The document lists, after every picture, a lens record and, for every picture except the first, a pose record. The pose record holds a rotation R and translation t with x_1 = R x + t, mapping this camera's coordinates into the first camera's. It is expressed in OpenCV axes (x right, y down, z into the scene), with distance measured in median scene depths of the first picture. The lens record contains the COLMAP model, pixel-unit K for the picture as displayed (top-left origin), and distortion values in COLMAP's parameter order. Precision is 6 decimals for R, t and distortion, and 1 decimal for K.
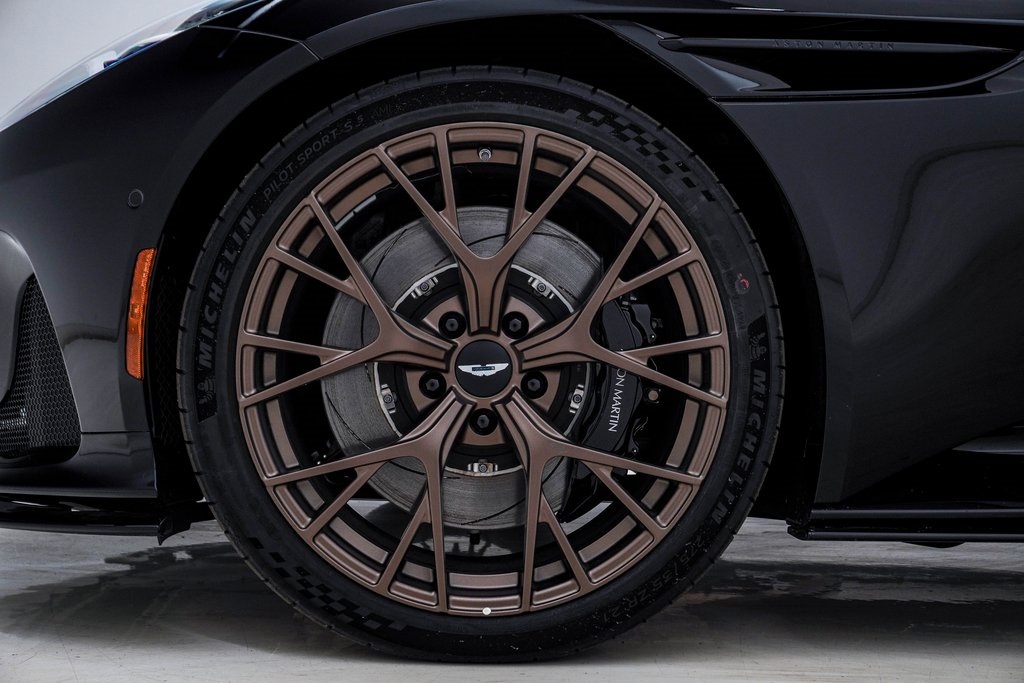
lens RADIAL K [[1381.8, 0, 512.6], [0, 1381.8, 346.1], [0, 0, 1]] dist [0.020113, 0.000000]
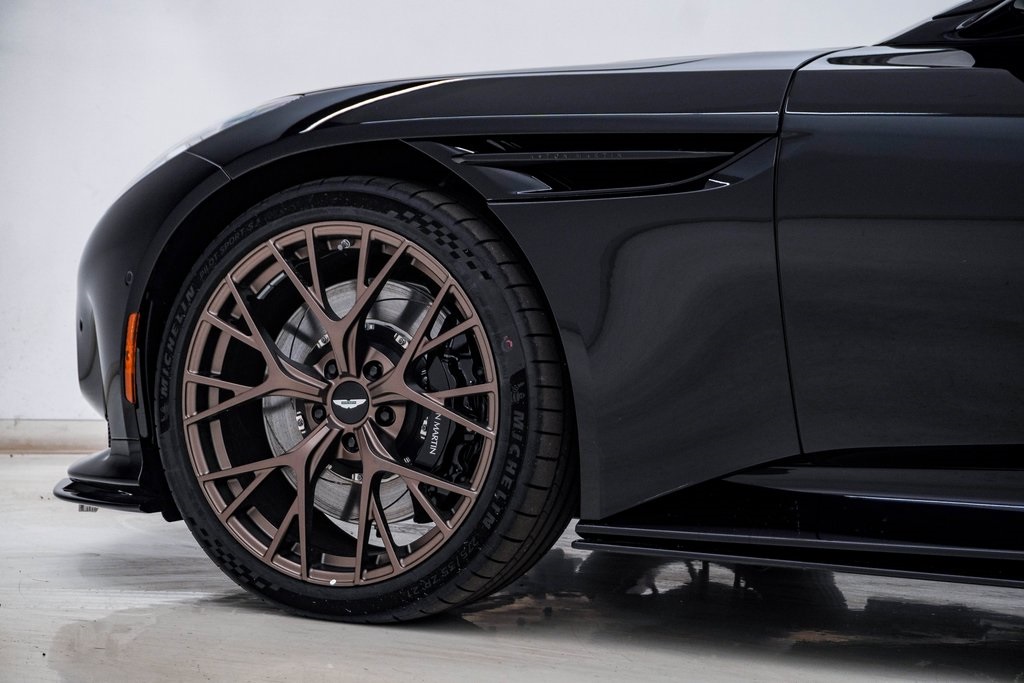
lens RADIAL K [[1849.4, 0, 511.0], [0, 1849.4, 337.6], [0, 0, 1]] dist [0.031375, 0.000000]
pose [[0.885288, 0.016037, -0.464767, 0.970418], [-0.013900, 0.999871, 0.008023, -0.064686], [0.464836, -0.000642, 0.885397, -0.522419]]
